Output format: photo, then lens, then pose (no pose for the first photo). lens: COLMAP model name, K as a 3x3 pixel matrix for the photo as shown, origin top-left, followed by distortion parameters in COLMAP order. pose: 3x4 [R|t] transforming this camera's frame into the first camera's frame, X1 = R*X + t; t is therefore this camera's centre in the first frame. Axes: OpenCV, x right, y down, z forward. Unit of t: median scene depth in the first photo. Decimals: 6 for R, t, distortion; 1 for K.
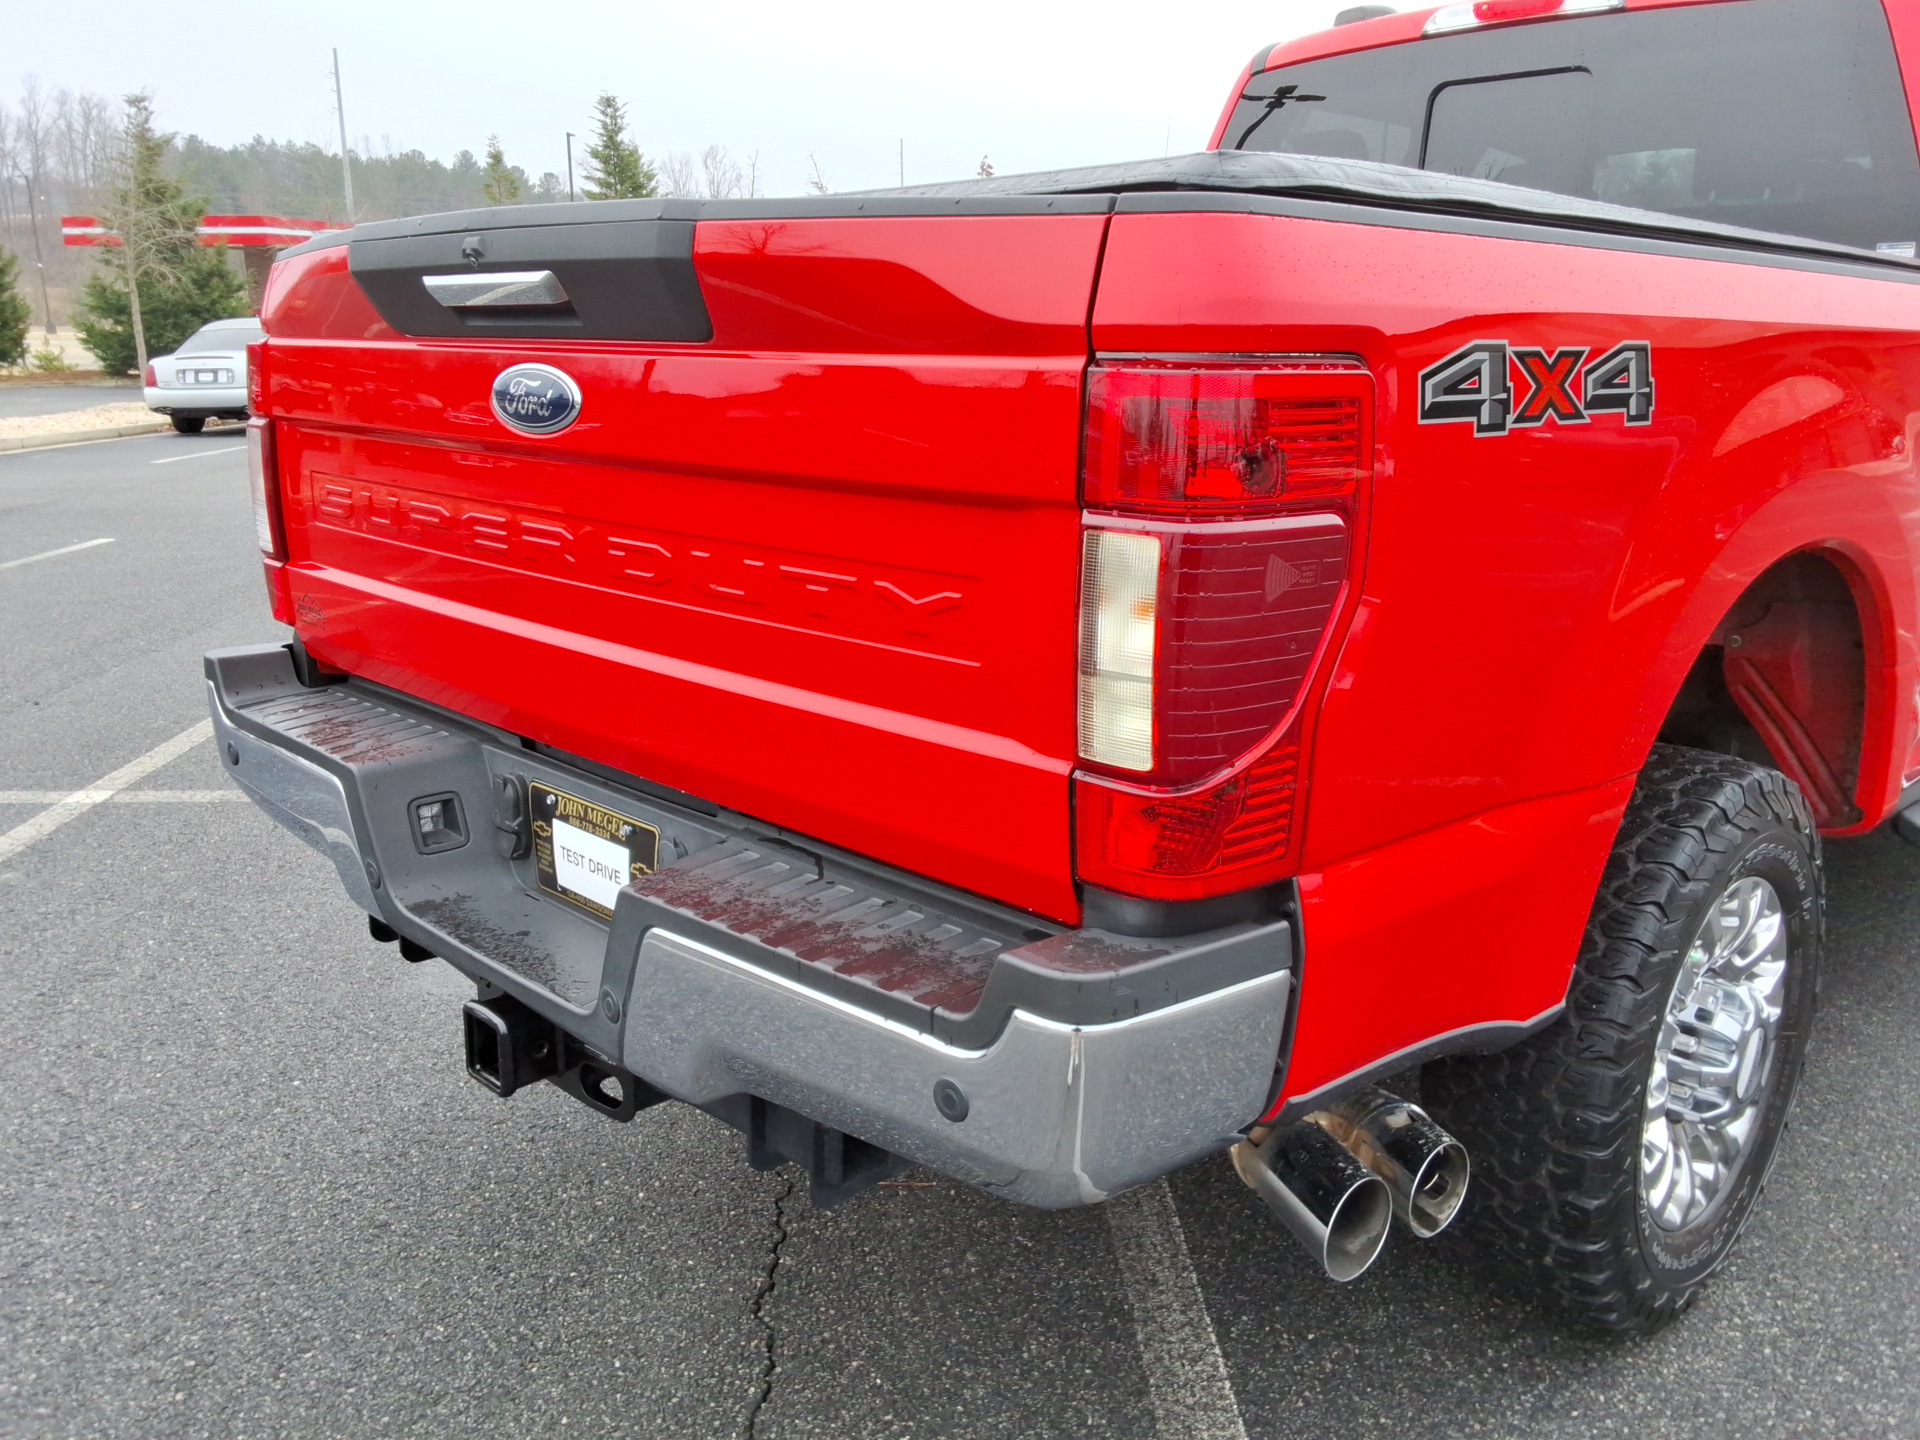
lens RADIAL K [[1527.9, 0, 973.9], [0, 1527.9, 718.6], [0, 0, 1]] dist [0.126234, -0.191958]
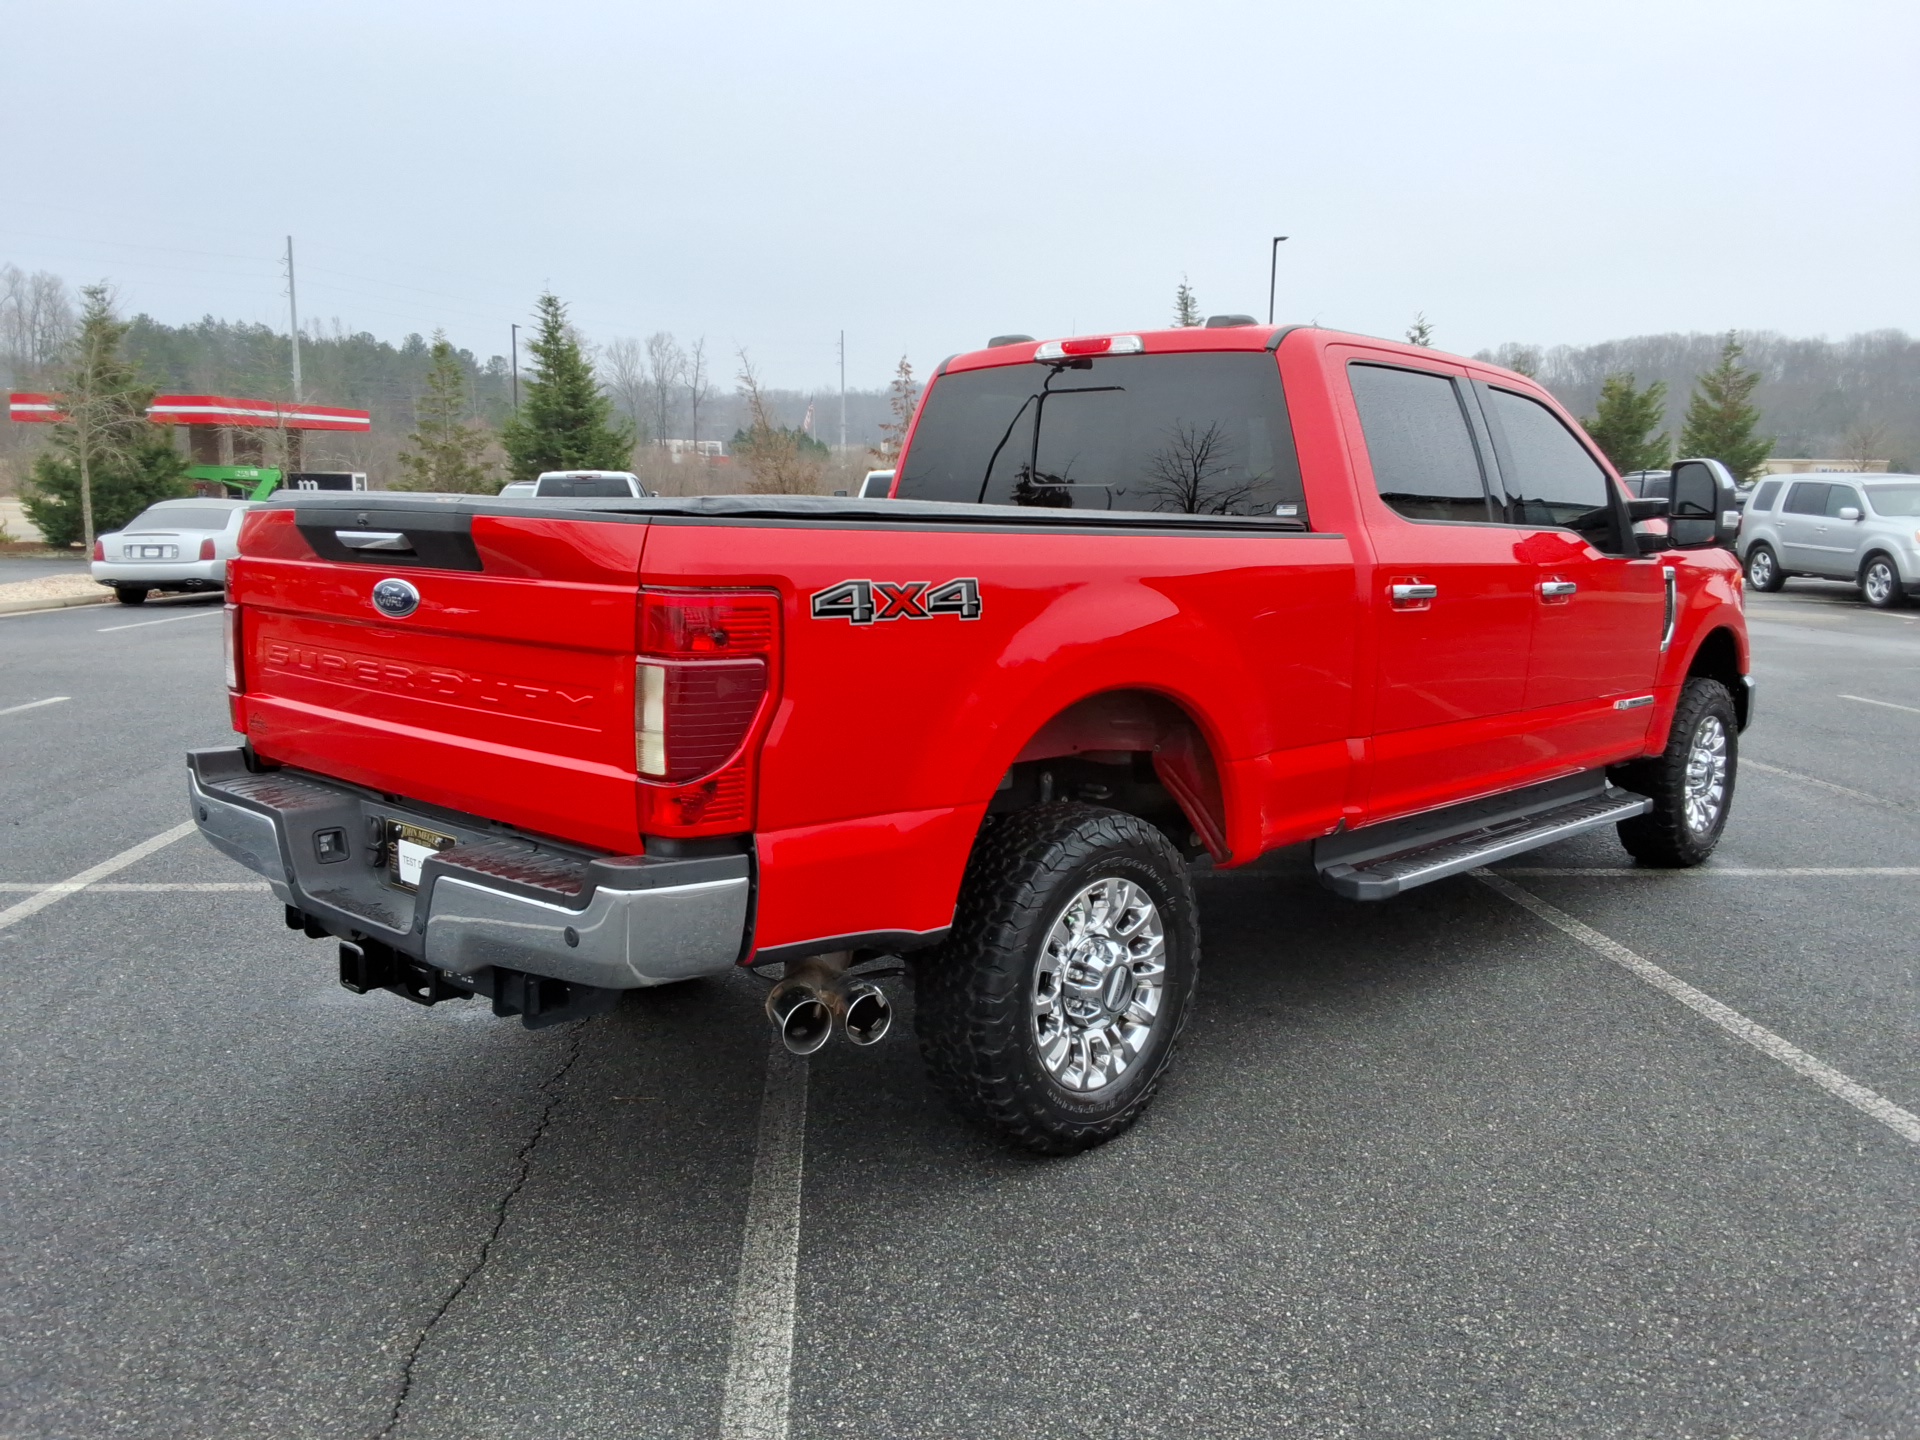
lens RADIAL K [[1527.9, 0, 973.9], [0, 1527.9, 718.6], [0, 0, 1]] dist [0.126234, -0.191958]
pose [[0.999171, 0.005761, 0.040289, 0.213197], [-0.001263, 0.993843, -0.110791, 0.089511], [-0.040679, 0.110648, 0.993027, -0.540980]]
